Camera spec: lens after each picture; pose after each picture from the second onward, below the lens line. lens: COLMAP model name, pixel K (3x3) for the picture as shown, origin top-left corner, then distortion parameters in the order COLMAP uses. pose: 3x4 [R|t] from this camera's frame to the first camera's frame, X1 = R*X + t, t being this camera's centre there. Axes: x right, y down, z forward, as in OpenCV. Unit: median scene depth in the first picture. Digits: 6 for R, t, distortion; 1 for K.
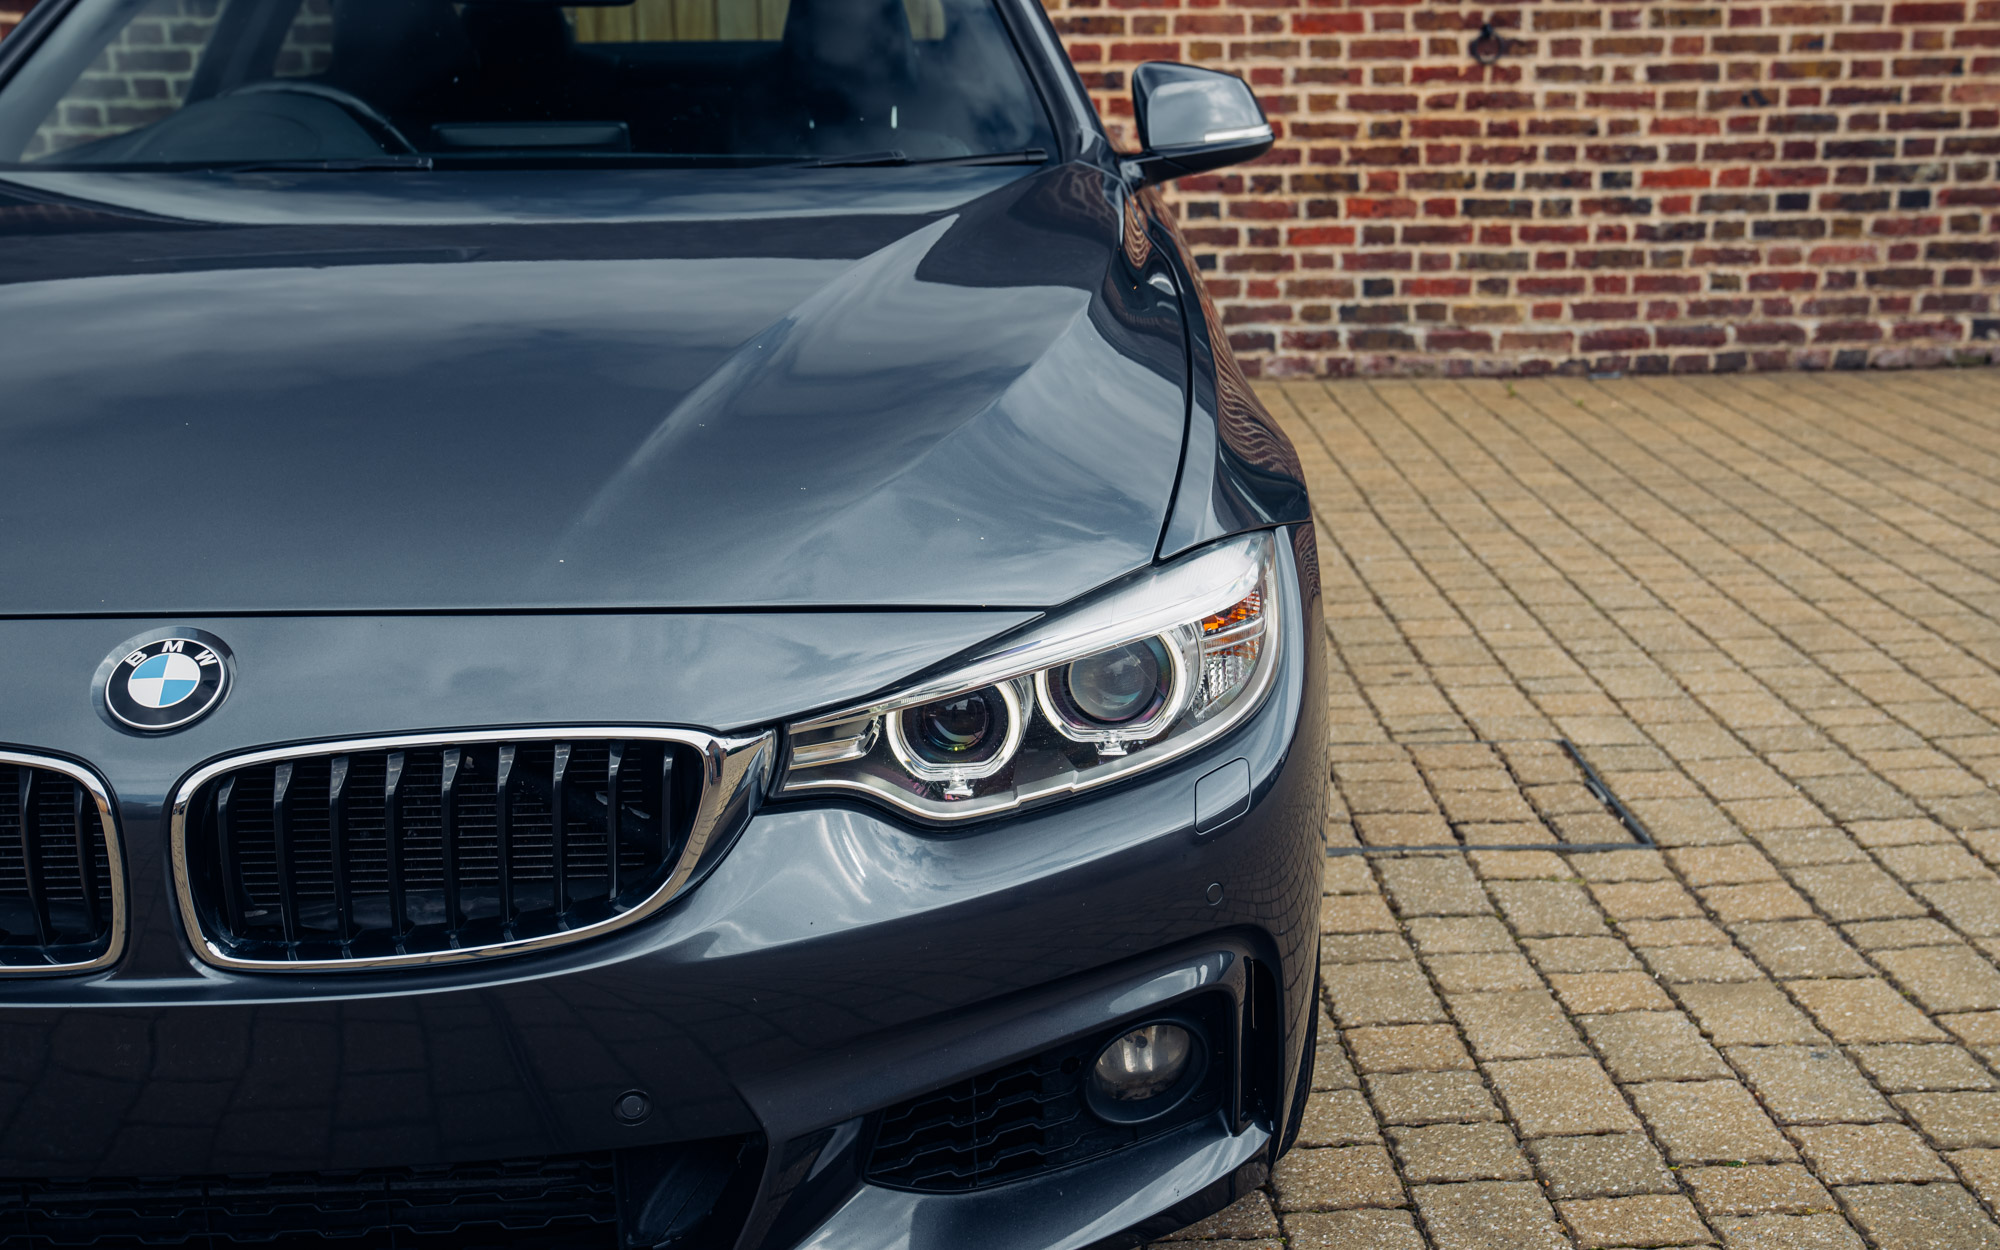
lens RADIAL K [[2490.4, 0, 1000.0], [0, 2490.4, 625.0], [0, 0, 1]] dist [0.013417, 0.266729]
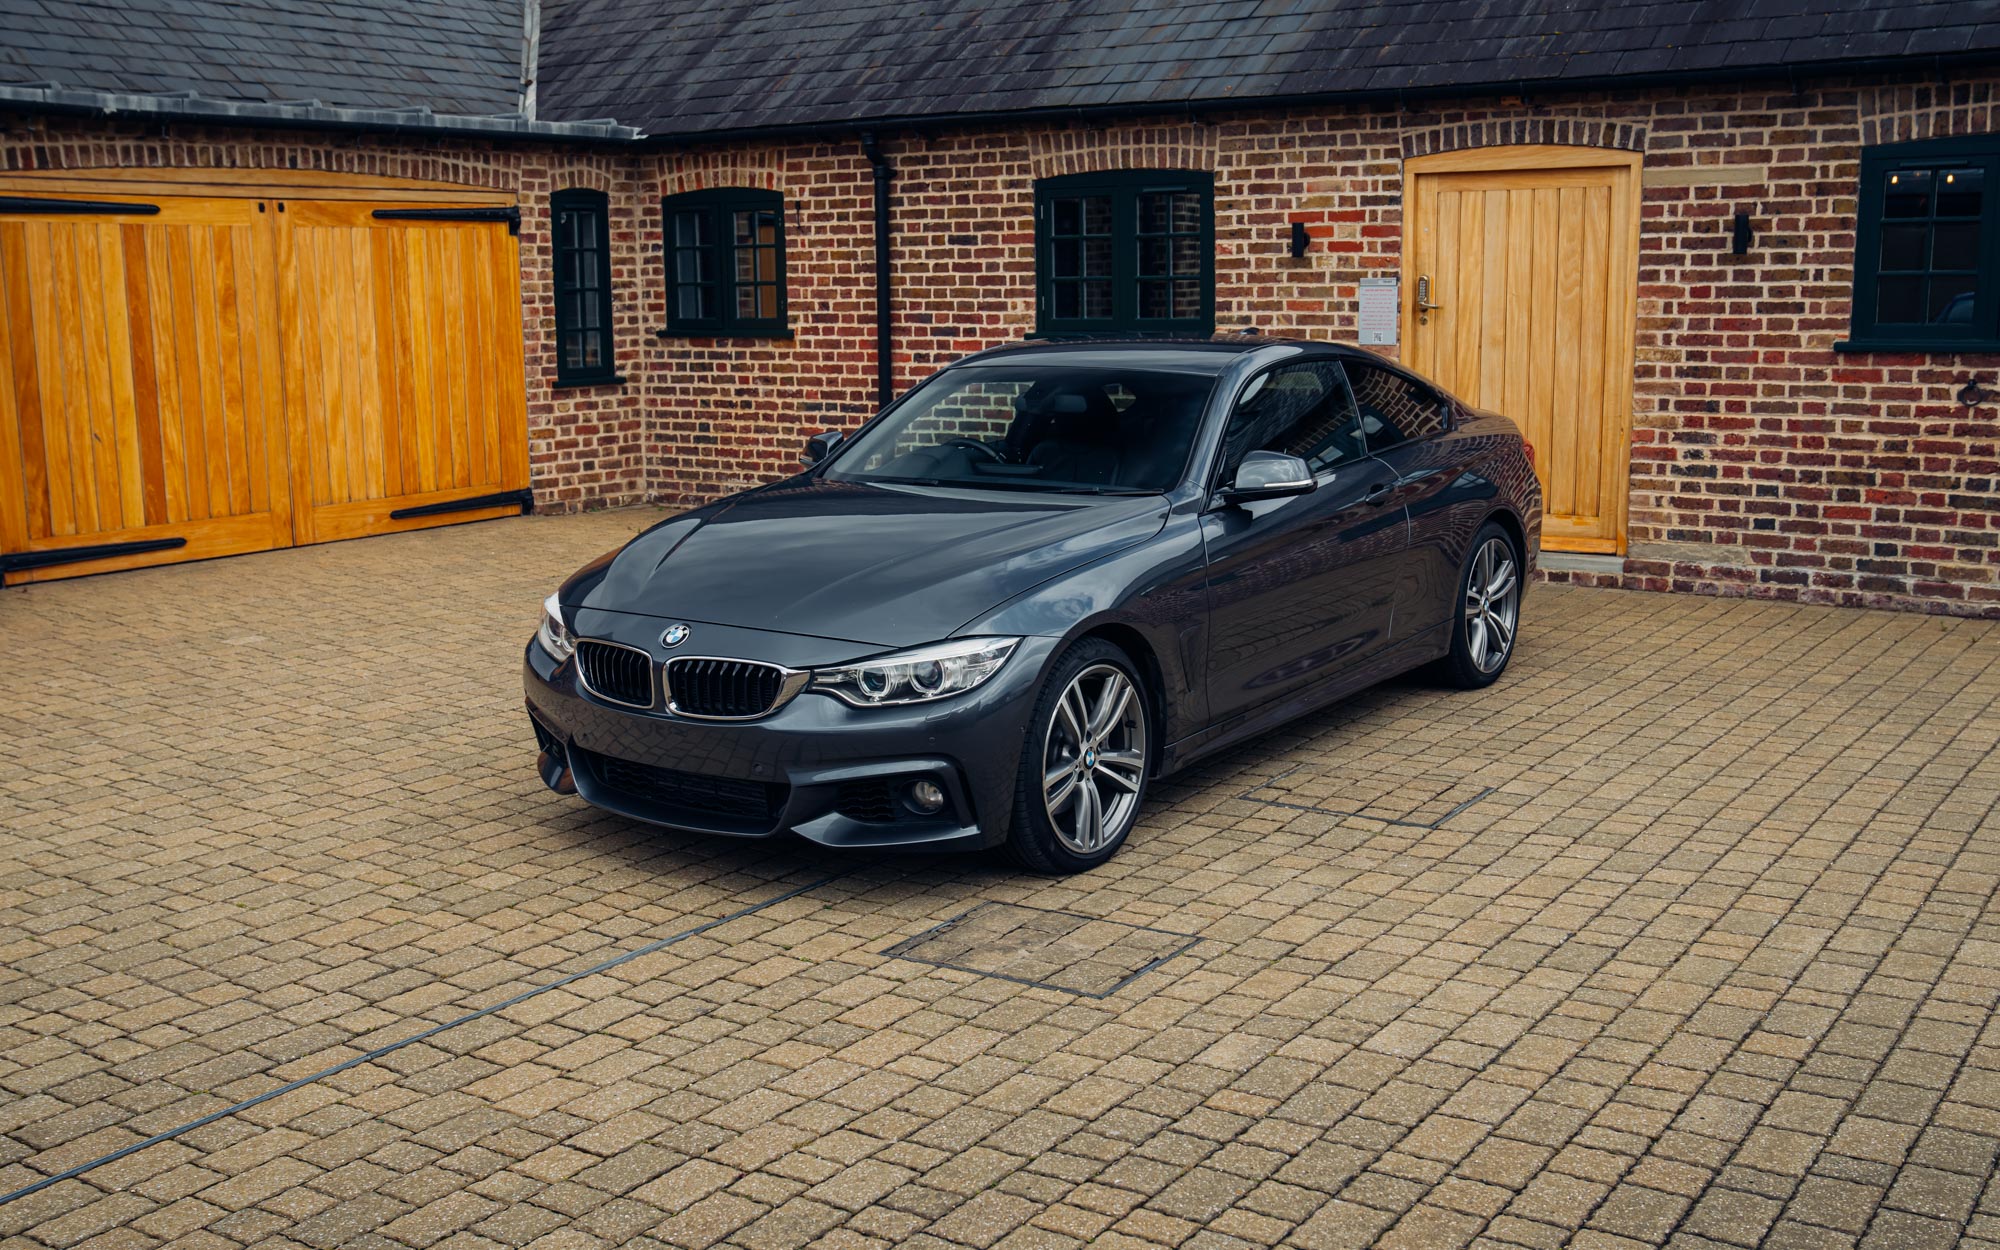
lens RADIAL K [[2026.5, 0, 993.8], [0, 2026.5, 631.8], [0, 0, 1]] dist [-0.073997, 0.159865]
pose [[0.807052, 0.104500, -0.581160, 0.429140], [-0.133758, 0.990985, -0.007558, -0.006145], [0.575131, 0.083835, 0.813754, -0.284968]]
